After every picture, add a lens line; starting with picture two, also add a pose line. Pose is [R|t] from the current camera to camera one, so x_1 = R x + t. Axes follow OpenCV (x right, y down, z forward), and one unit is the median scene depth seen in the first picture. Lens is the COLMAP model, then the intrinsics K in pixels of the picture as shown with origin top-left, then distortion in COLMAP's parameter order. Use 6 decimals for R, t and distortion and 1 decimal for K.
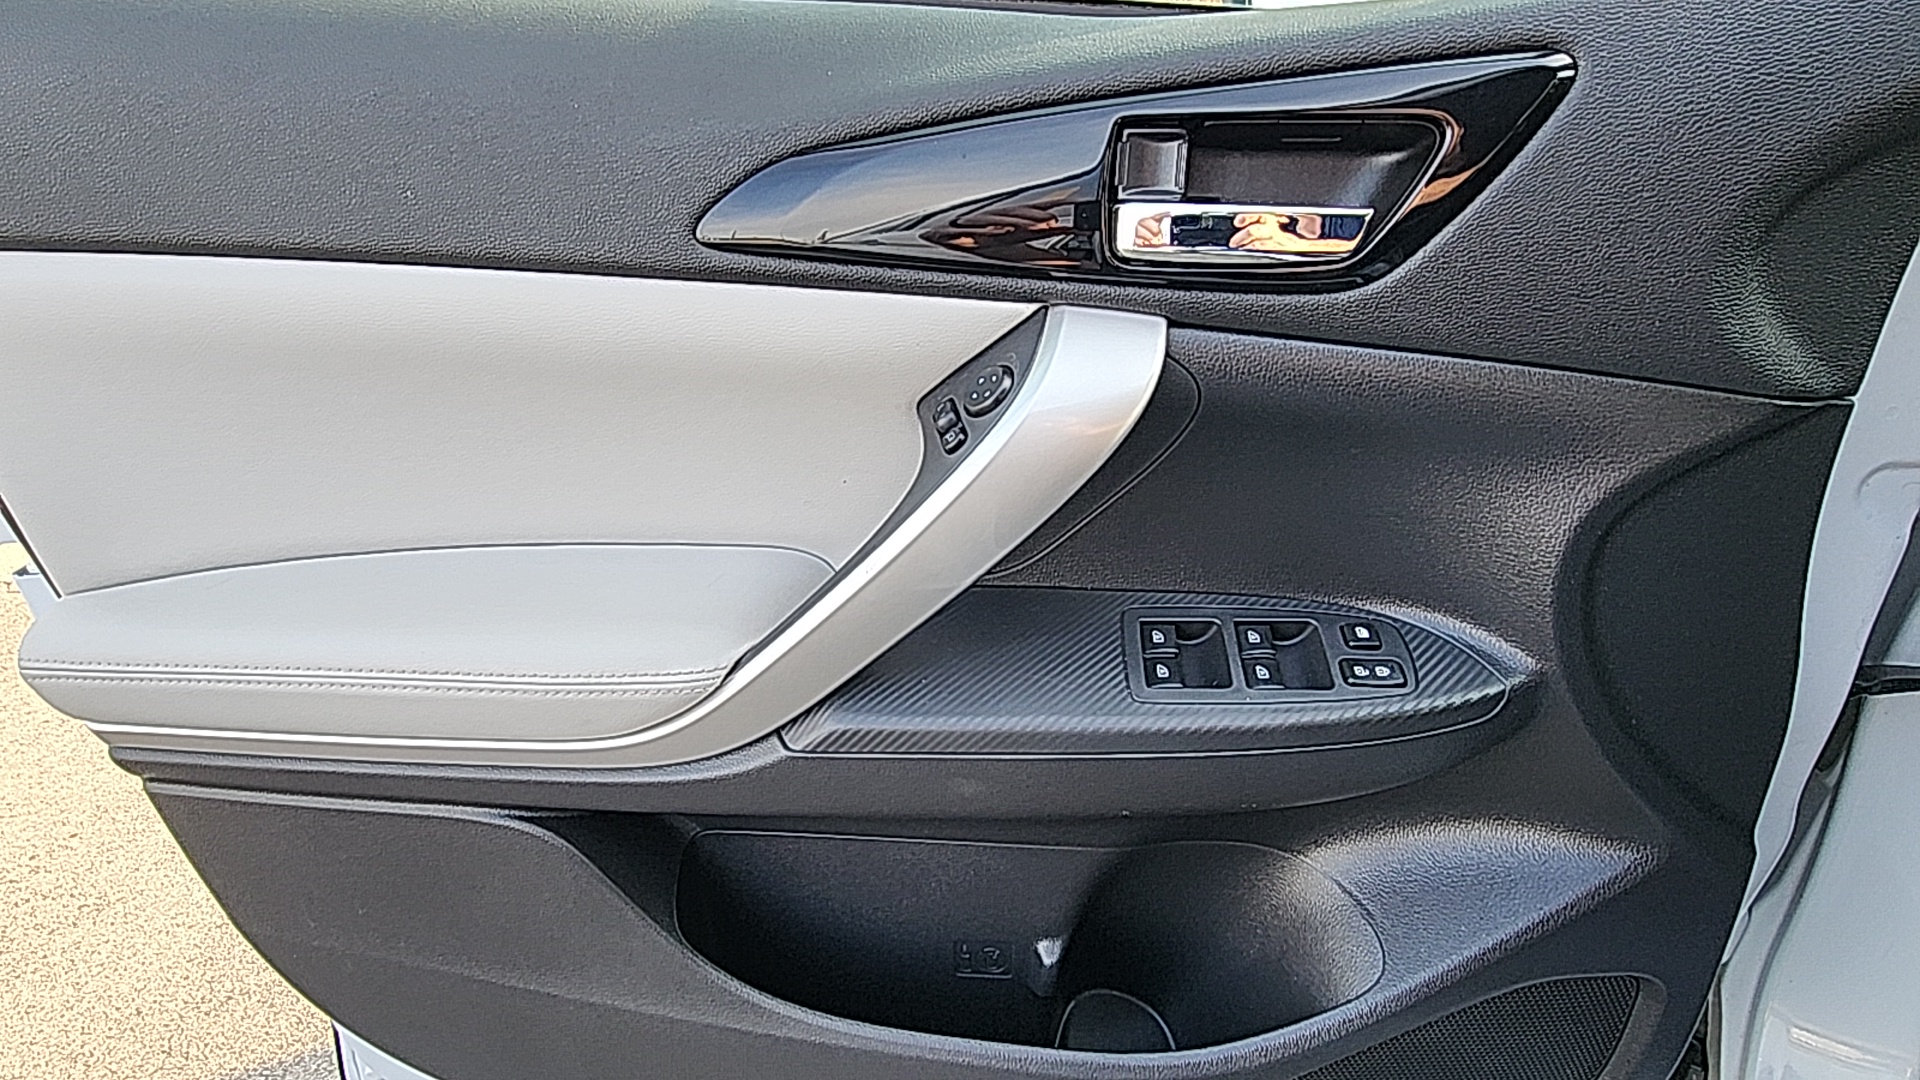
lens RADIAL K [[1006.8, 0, 958.8], [0, 1006.8, 535.7], [0, 0, 1]] dist [0.002827, 0.003545]
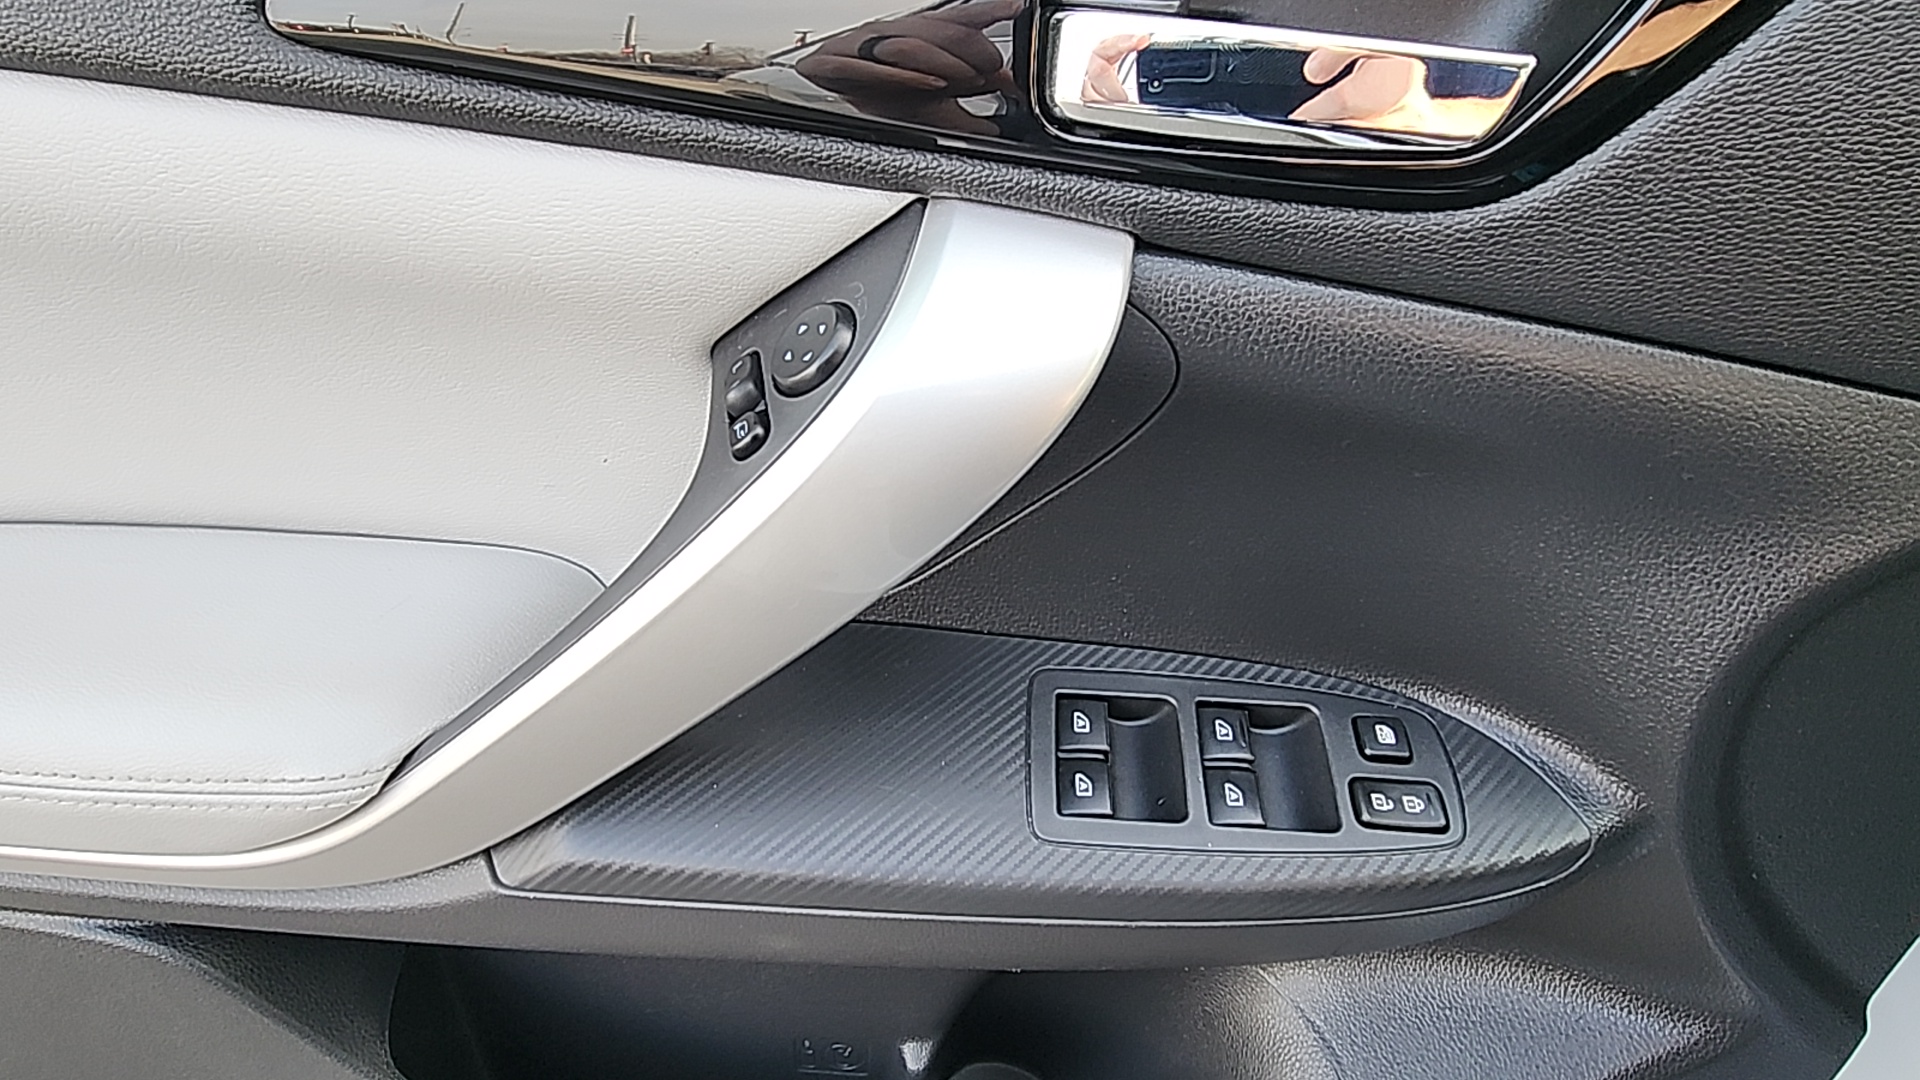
lens RADIAL K [[1006.8, 0, 958.9], [0, 1006.8, 545.5], [0, 0, 1]] dist [0.002827, 0.003545]
pose [[0.997085, 0.043410, 0.062742, 0.076085], [-0.052607, 0.986781, 0.153285, -0.118930], [-0.055258, -0.156139, 0.986188, 0.396778]]
